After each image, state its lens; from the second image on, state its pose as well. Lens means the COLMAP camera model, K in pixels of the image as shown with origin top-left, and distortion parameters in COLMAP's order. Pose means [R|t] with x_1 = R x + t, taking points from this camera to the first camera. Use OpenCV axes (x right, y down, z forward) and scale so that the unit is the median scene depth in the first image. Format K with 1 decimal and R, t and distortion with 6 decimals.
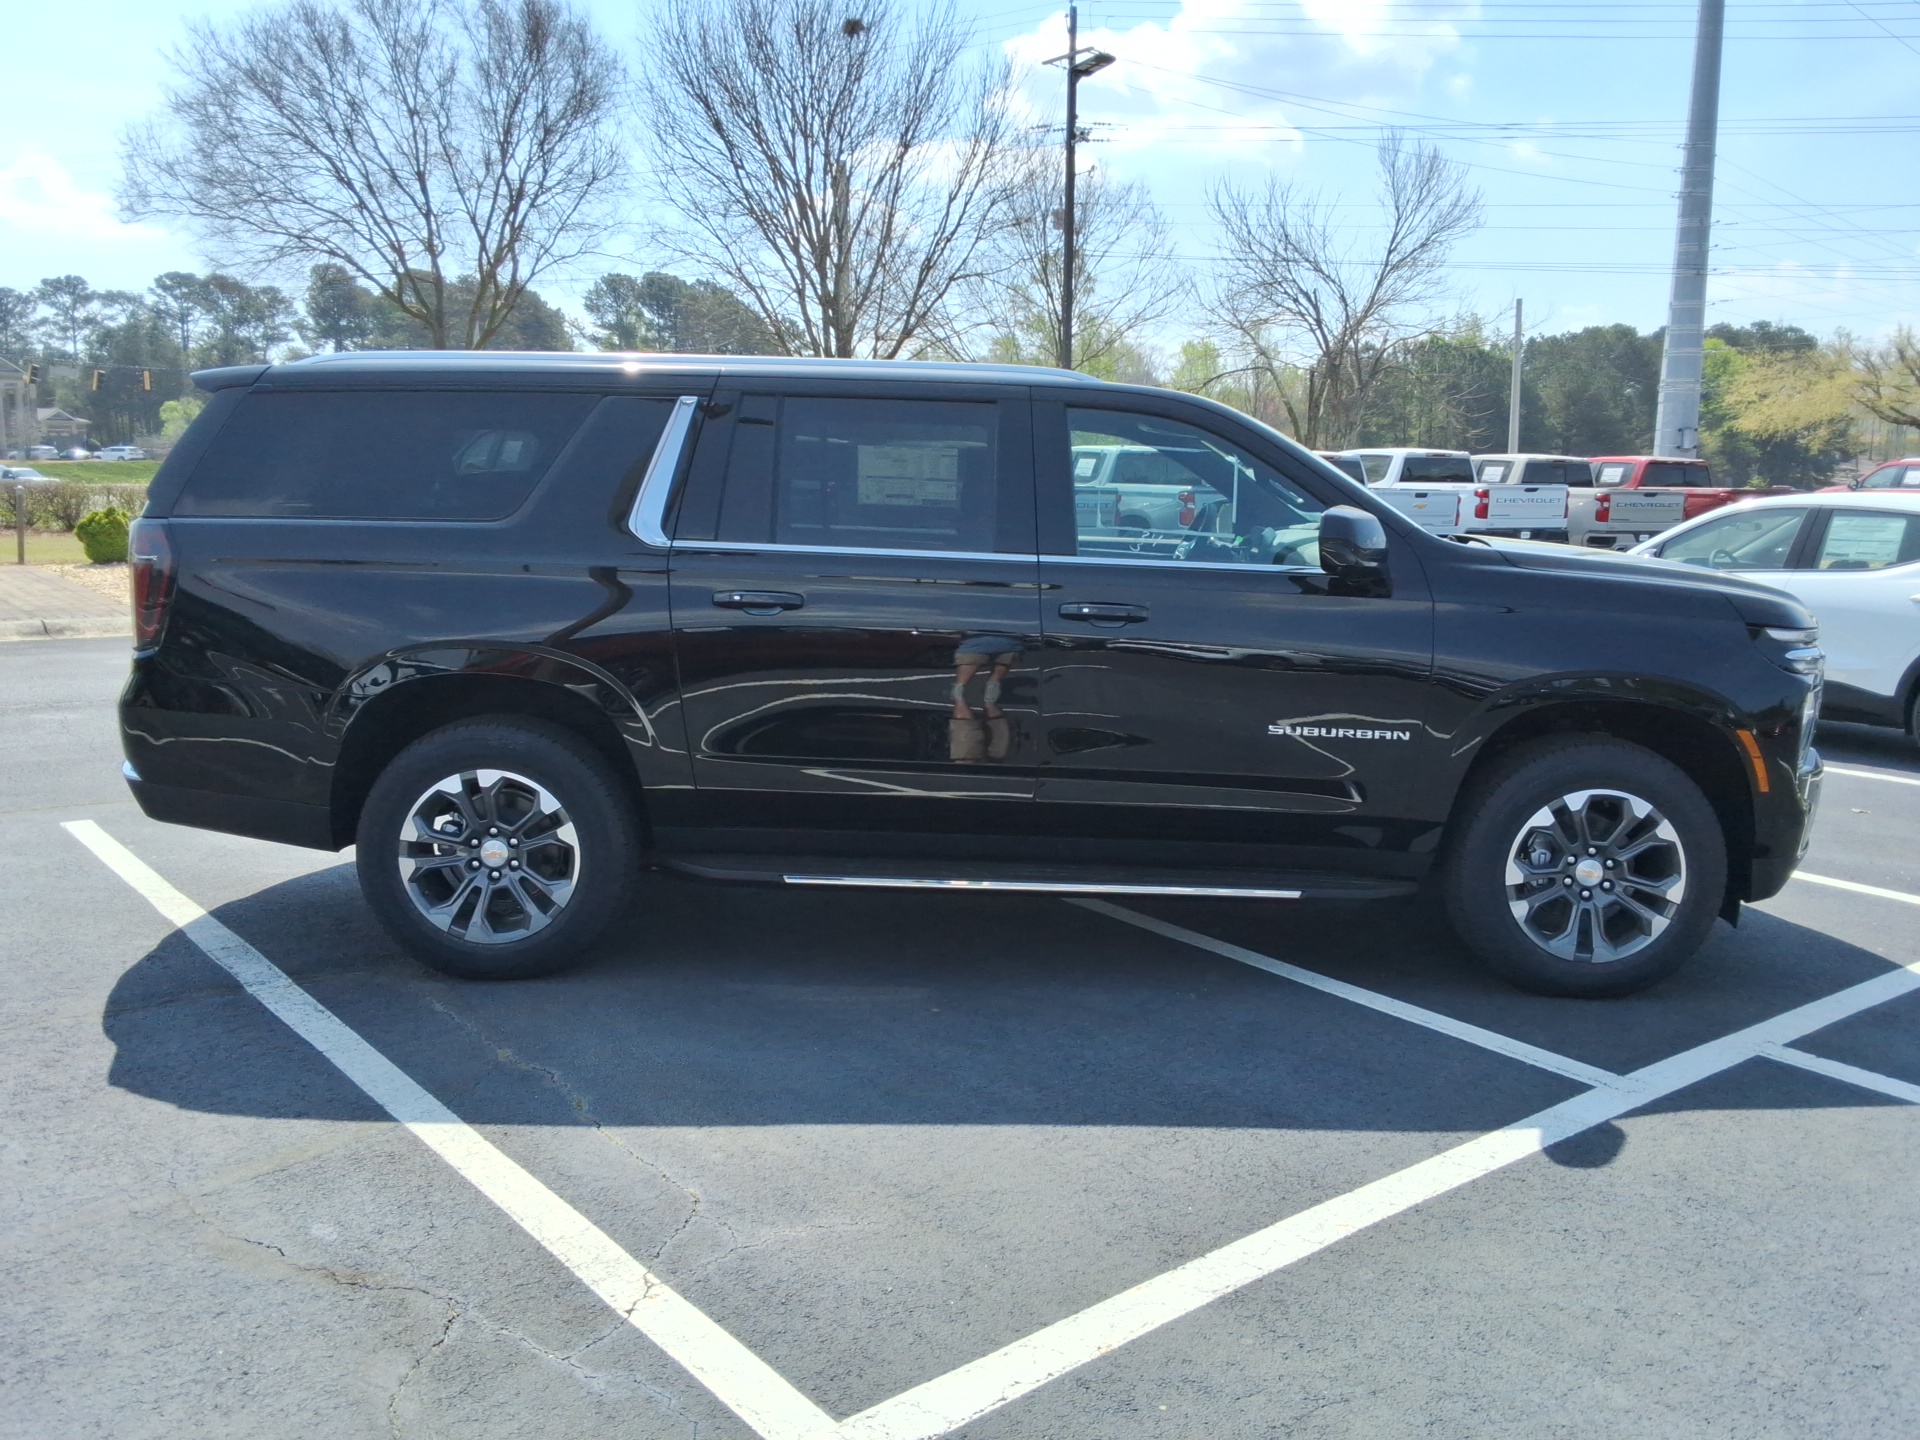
lens RADIAL K [[1542.6, 0, 958.2], [0, 1542.6, 705.6], [0, 0, 1]] dist [0.101114, -0.162628]
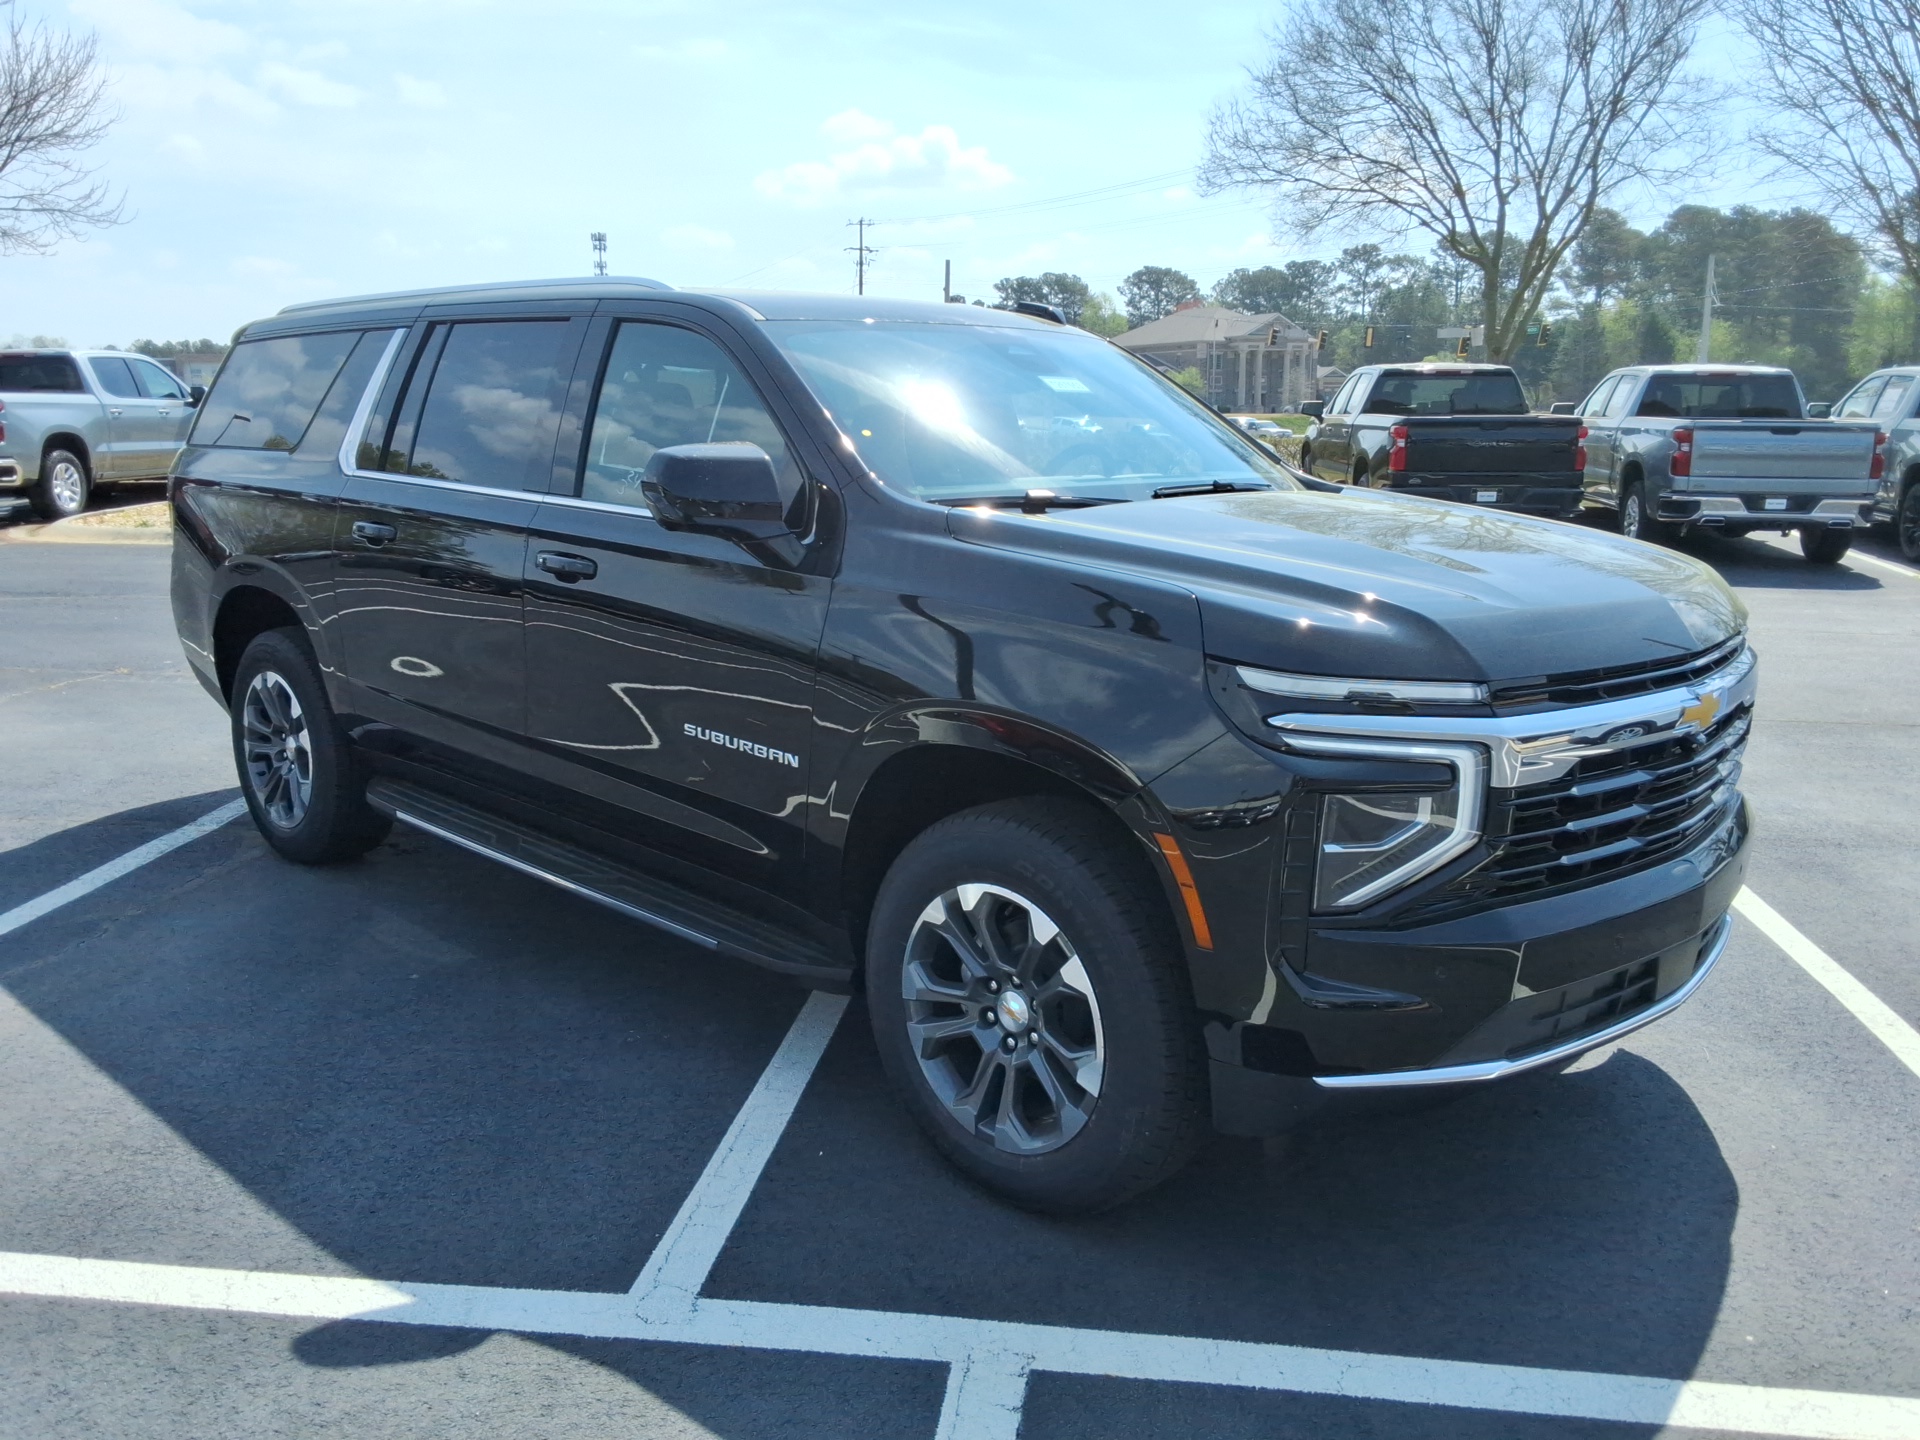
lens RADIAL K [[1542.6, 0, 936.9], [0, 1542.6, 671.7], [0, 0, 1]] dist [0.101114, -0.162628]
pose [[0.717514, 0.105464, -0.688513, 0.113454], [-0.097955, 0.993926, 0.050164, -0.008888], [0.689621, 0.031450, 0.723487, 0.070672]]
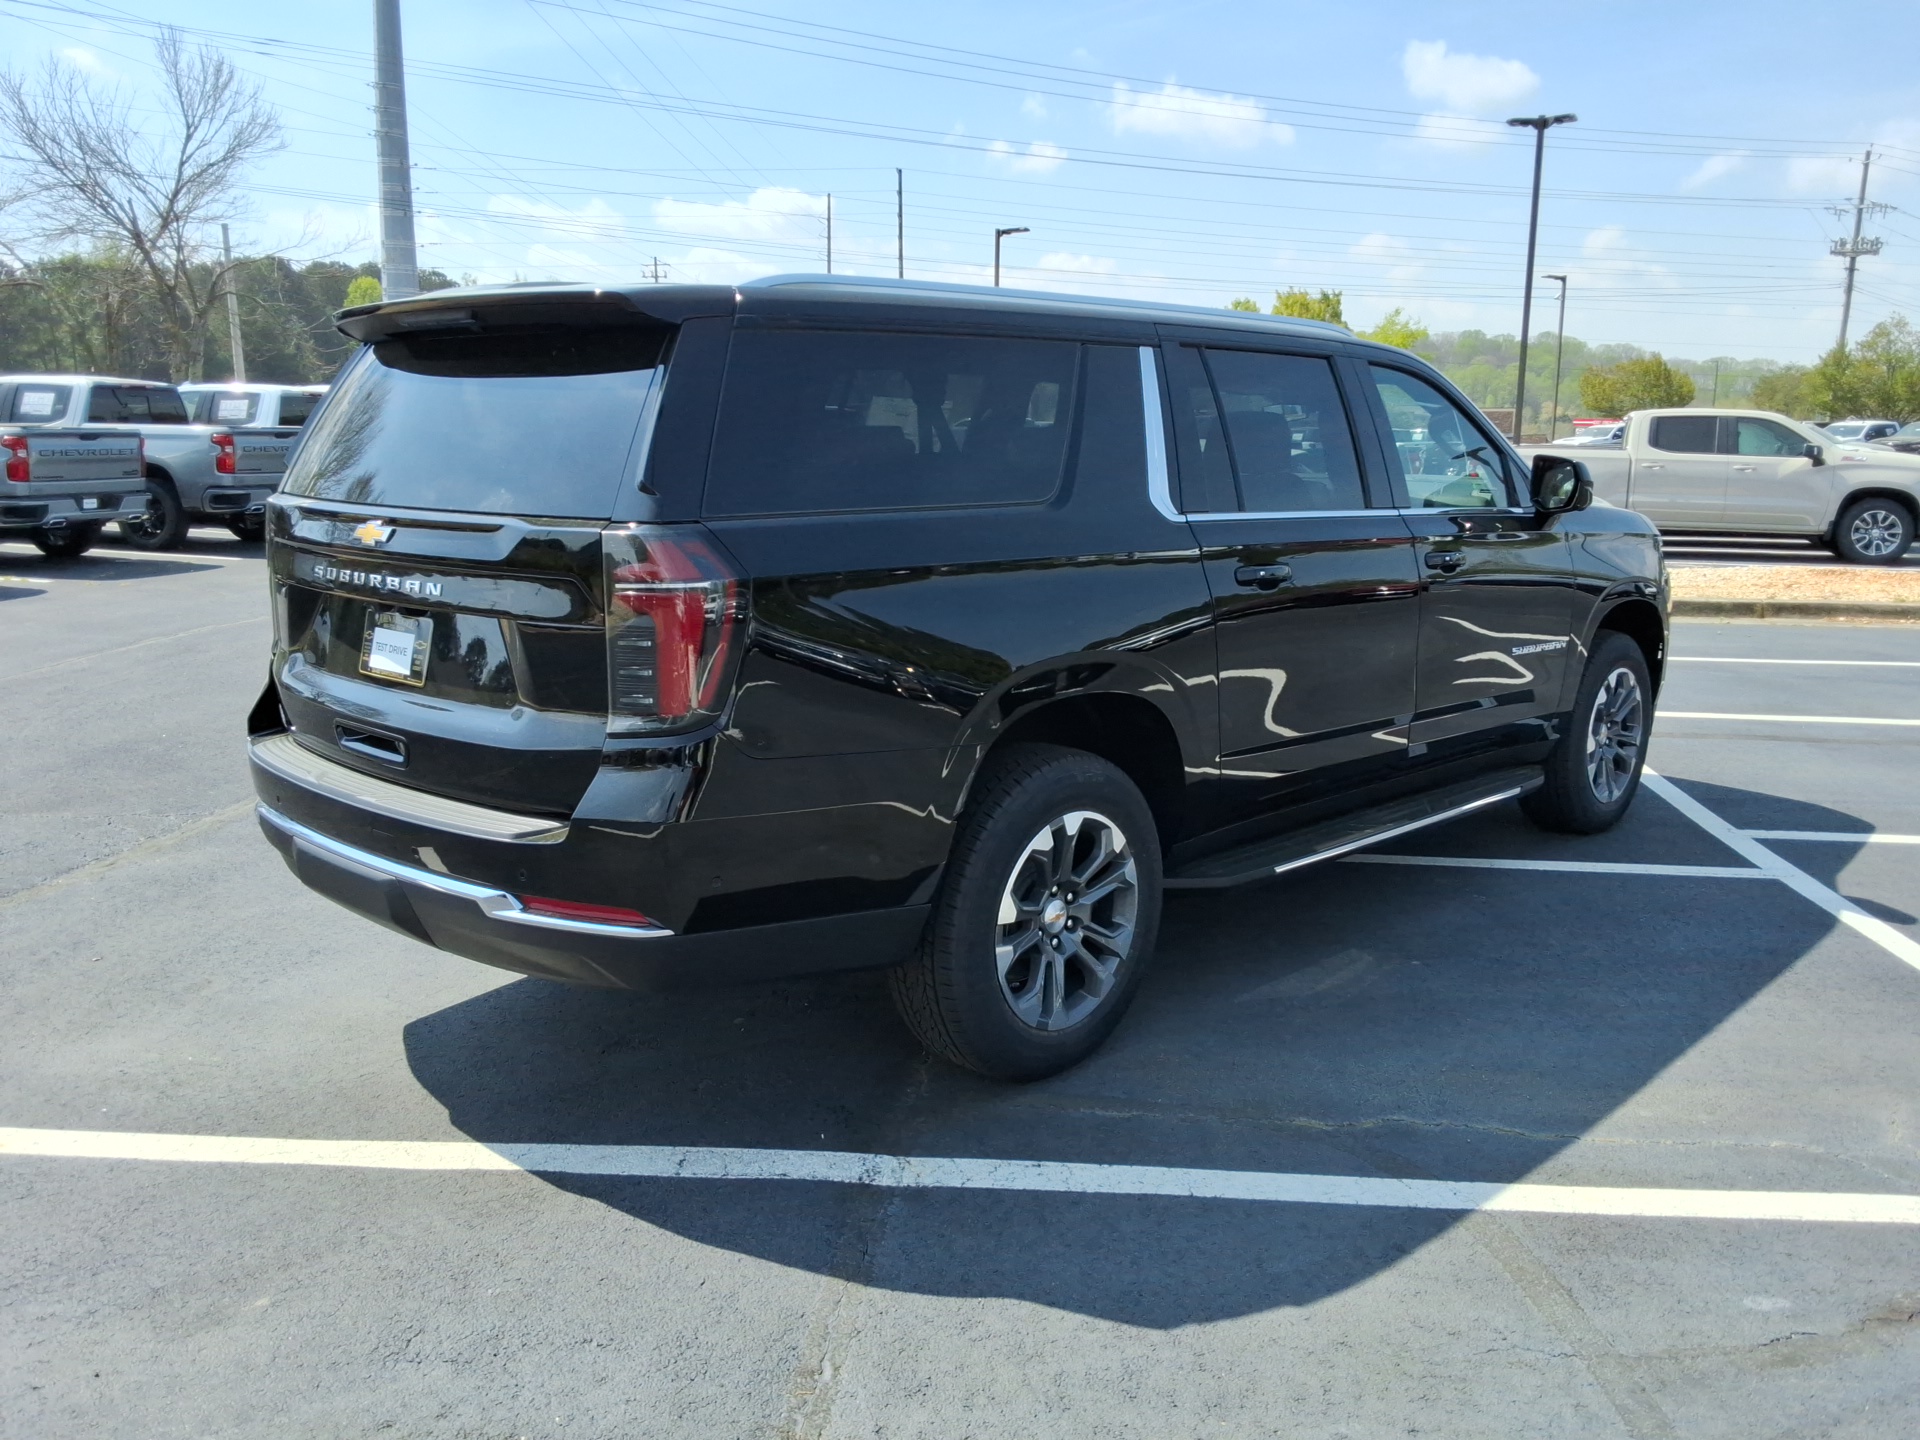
lens RADIAL K [[1542.6, 0, 964.0], [0, 1542.6, 701.4], [0, 0, 1]] dist [0.101114, -0.162628]
pose [[0.682042, -0.135302, 0.718688, -0.125956], [0.107984, 0.990596, 0.084014, -0.012317], [-0.723297, 0.020306, 0.690238, 0.068279]]
